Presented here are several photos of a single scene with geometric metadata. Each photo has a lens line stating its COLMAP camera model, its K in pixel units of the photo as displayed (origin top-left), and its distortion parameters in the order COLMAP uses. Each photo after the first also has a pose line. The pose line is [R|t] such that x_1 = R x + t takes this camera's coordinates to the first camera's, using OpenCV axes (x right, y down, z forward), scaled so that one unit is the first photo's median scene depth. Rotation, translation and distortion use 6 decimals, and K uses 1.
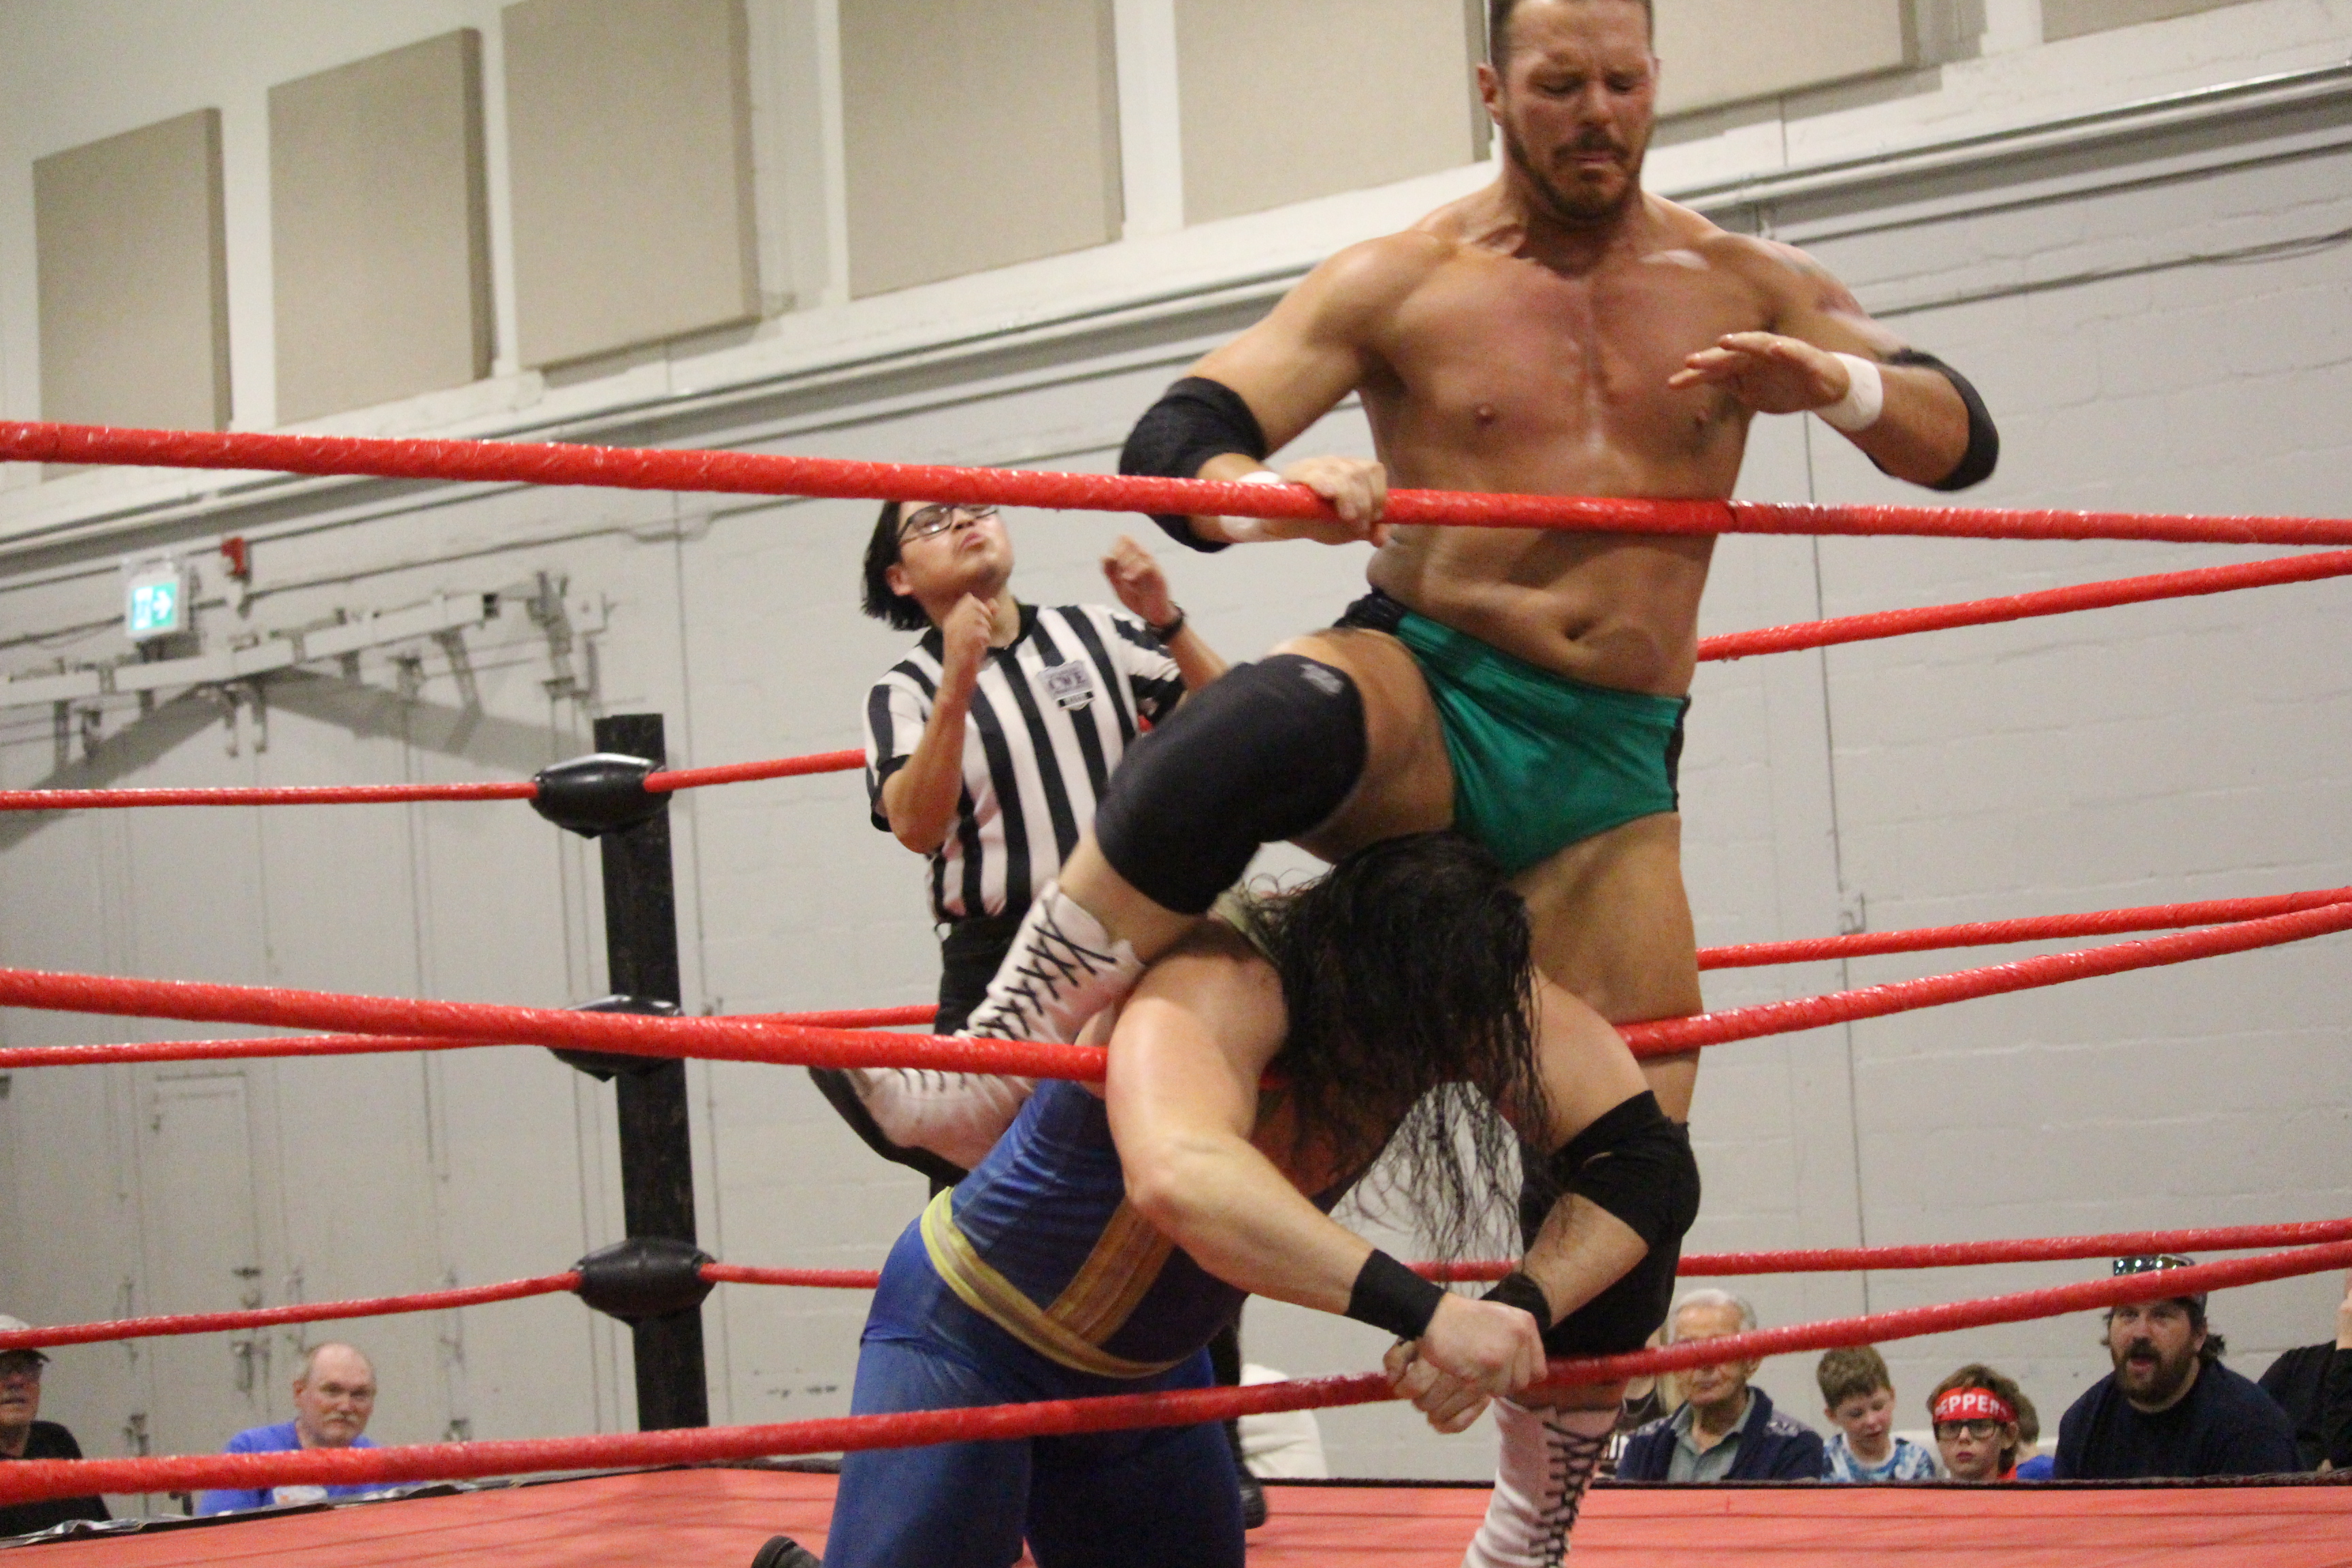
lens RADIAL K [[6082.1, 0, 1176.0], [0, 6082.1, 784.0], [0, 0, 1]] dist [-0.172324, -3.229501]
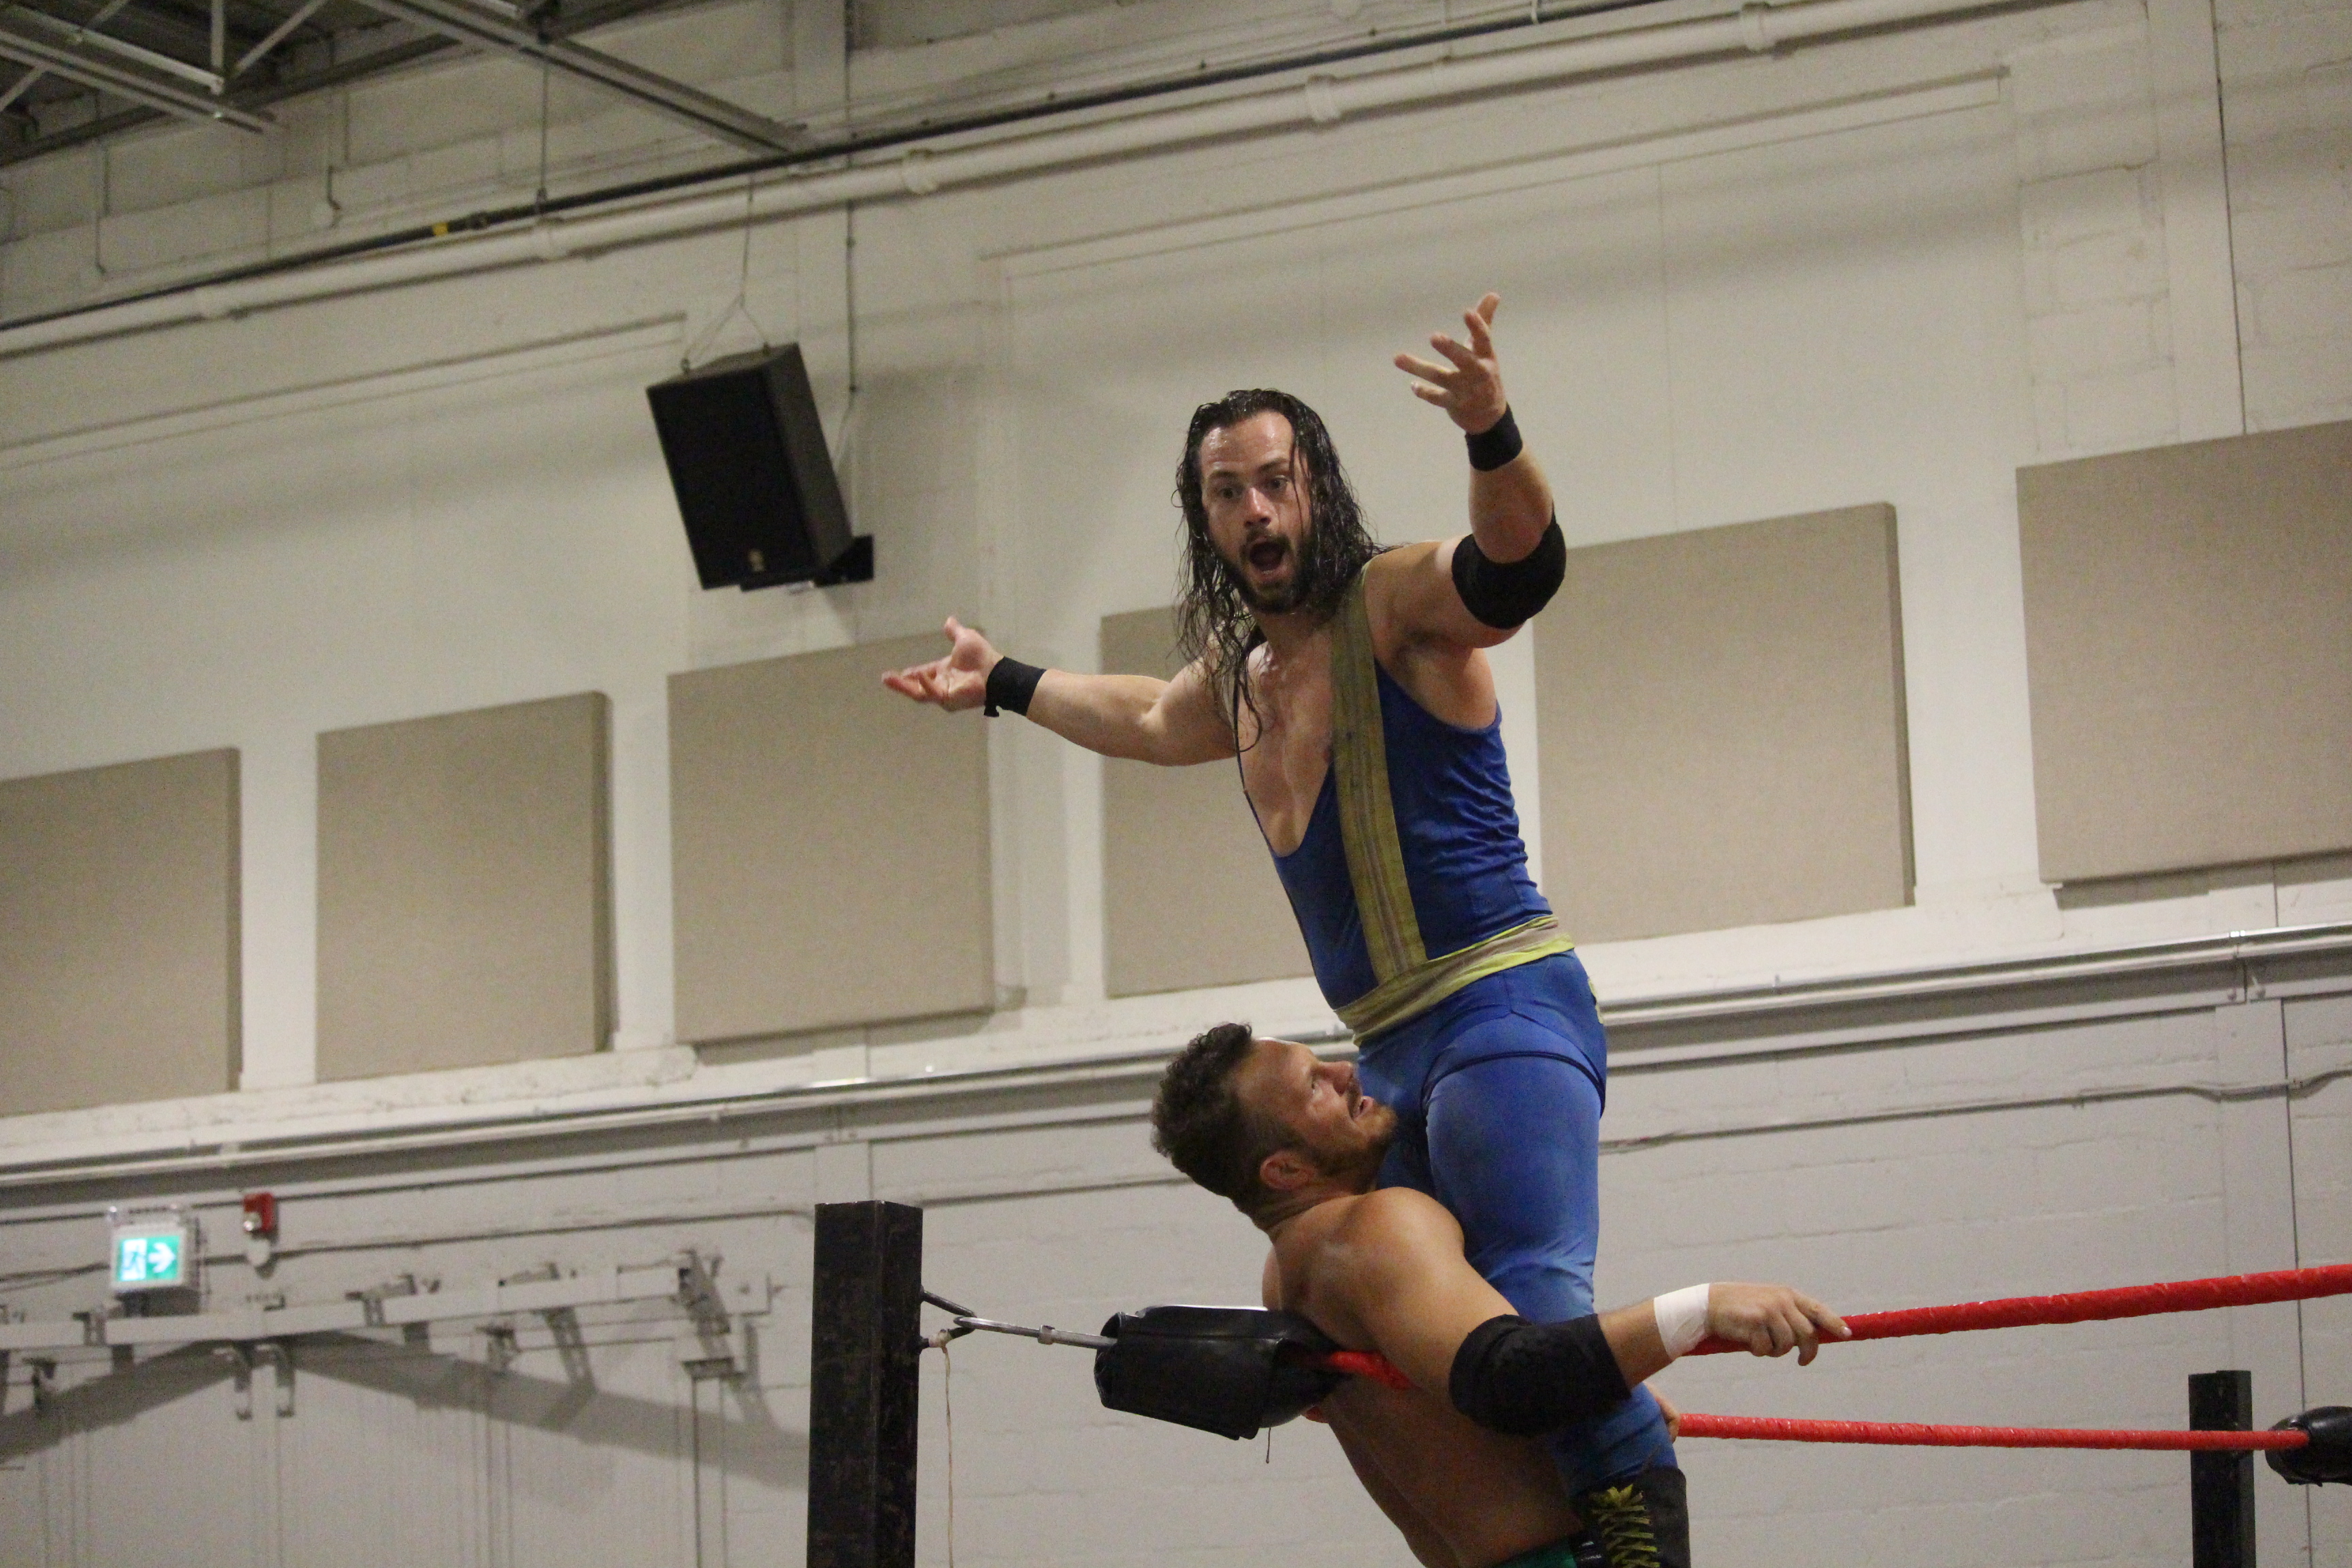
lens RADIAL K [[6082.1, 0, 1176.0], [0, 6082.1, 784.0], [0, 0, 1]] dist [-0.172324, -3.229501]
pose [[0.956344, 0.102330, 0.273744, -0.296507], [-0.059073, 0.985045, -0.161852, 0.043612], [-0.286212, 0.138616, 0.948087, 0.037214]]
